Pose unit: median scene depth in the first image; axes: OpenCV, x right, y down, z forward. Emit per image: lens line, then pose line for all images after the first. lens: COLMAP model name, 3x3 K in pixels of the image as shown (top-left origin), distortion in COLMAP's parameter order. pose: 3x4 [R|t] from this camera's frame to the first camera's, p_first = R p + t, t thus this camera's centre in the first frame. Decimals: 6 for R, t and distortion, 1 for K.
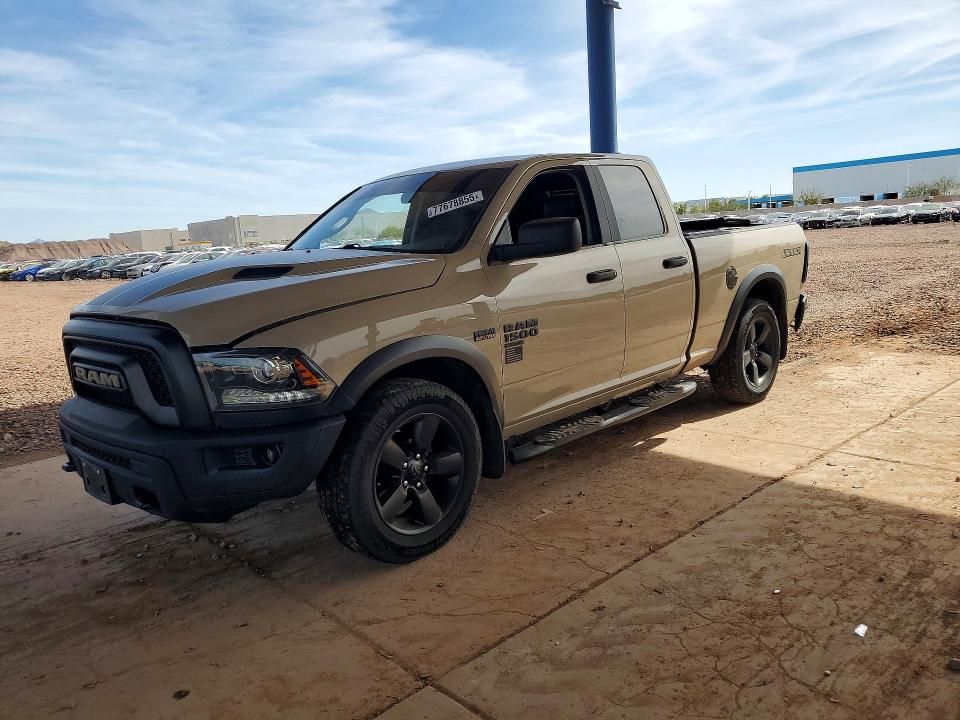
lens RADIAL K [[739.9, 0, 480.8], [0, 739.9, 359.9], [0, 0, 1]] dist [0.002836, -0.004175]
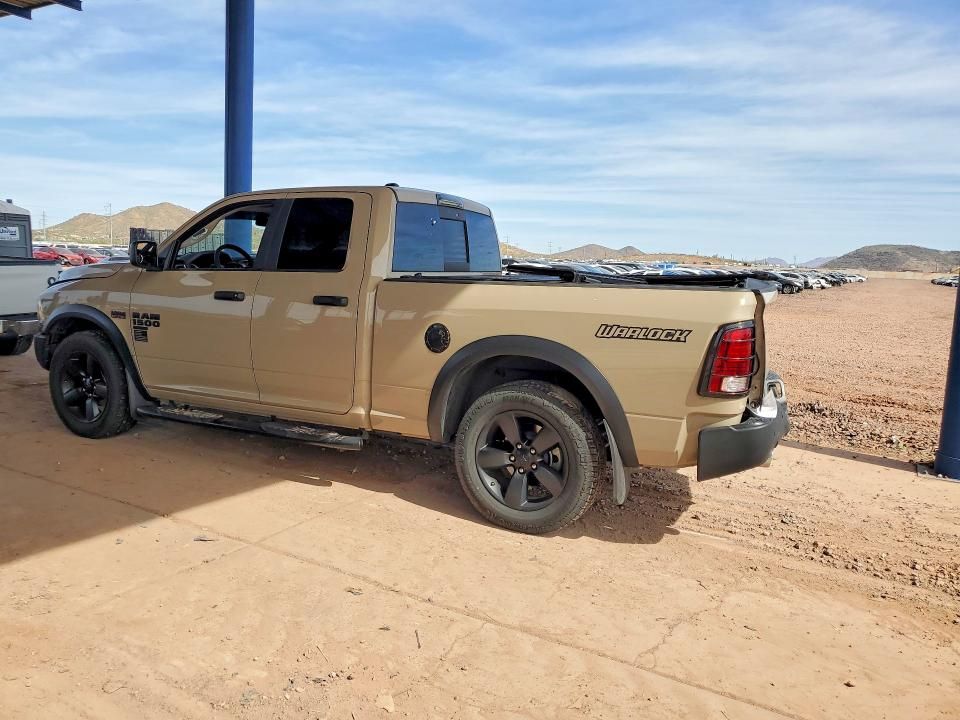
lens RADIAL K [[739.9, 0, 480.9], [0, 739.9, 360.1], [0, 0, 1]] dist [0.002836, -0.004175]
pose [[0.293134, 0.190888, -0.936821, 1.474213], [-0.220401, 0.966966, 0.128066, -0.268785], [0.930320, 0.168935, 0.325523, 1.089969]]
